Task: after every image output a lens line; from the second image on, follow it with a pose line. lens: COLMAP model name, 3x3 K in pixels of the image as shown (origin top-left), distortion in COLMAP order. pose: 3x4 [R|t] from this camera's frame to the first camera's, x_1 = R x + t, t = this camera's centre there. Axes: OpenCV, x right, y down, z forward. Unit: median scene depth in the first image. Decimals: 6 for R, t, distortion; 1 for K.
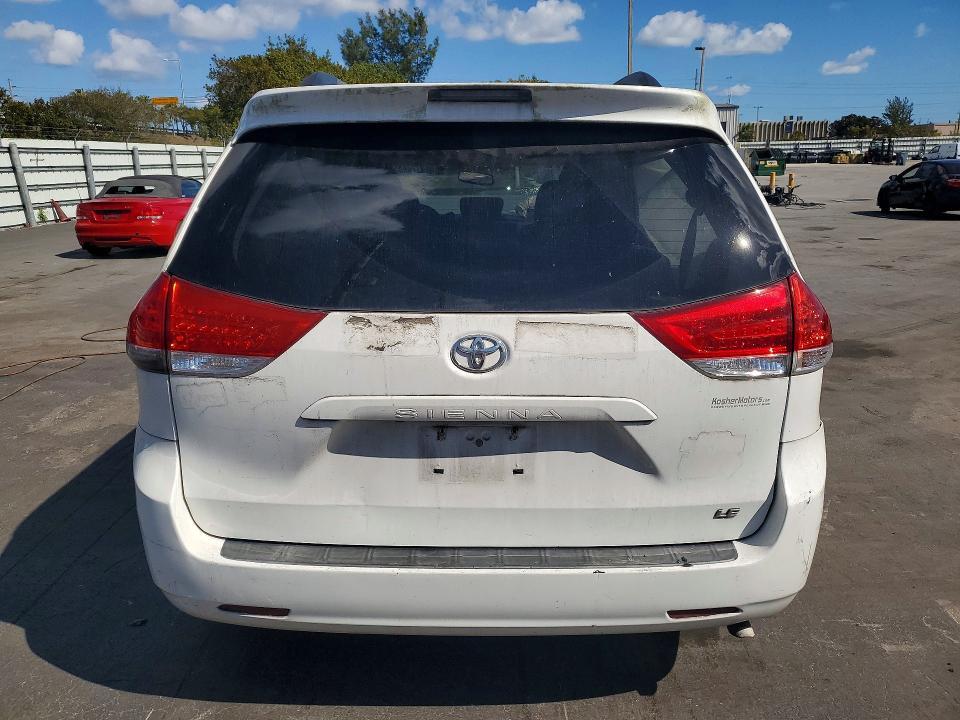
lens RADIAL K [[774.6, 0, 477.5], [0, 774.6, 354.6], [0, 0, 1]] dist [-0.026455, 0.012447]
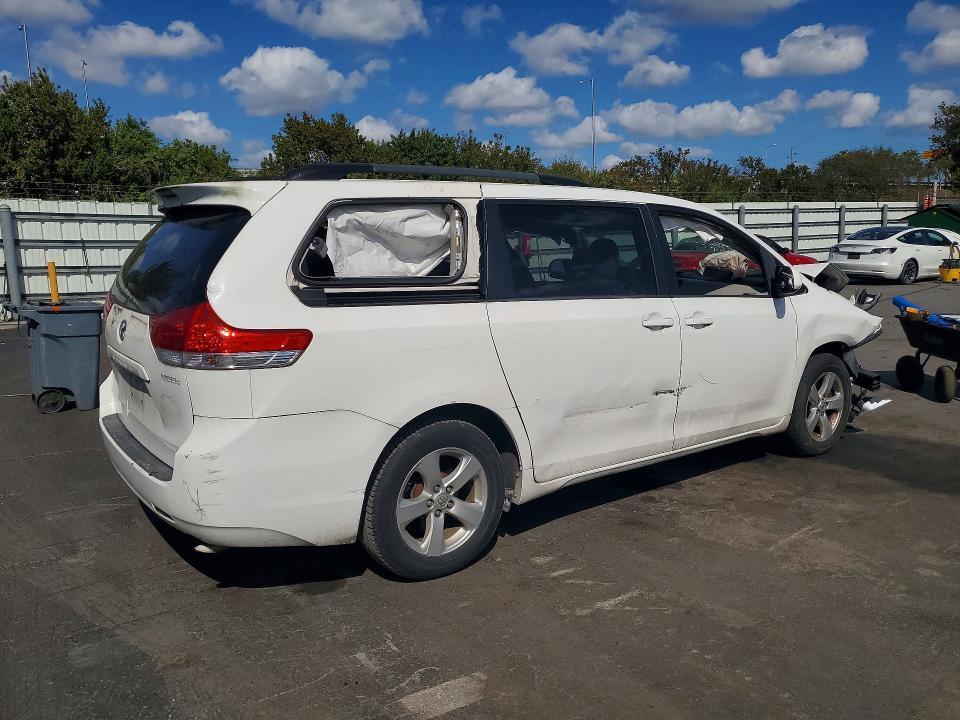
lens RADIAL K [[774.6, 0, 480.0], [0, 774.6, 364.3], [0, 0, 1]] dist [-0.026455, 0.012447]
pose [[0.563898, 0.117651, -0.817421, 0.134259], [-0.163916, 0.986052, 0.028844, -0.009015], [0.809414, 0.117723, 0.575318, 0.039459]]
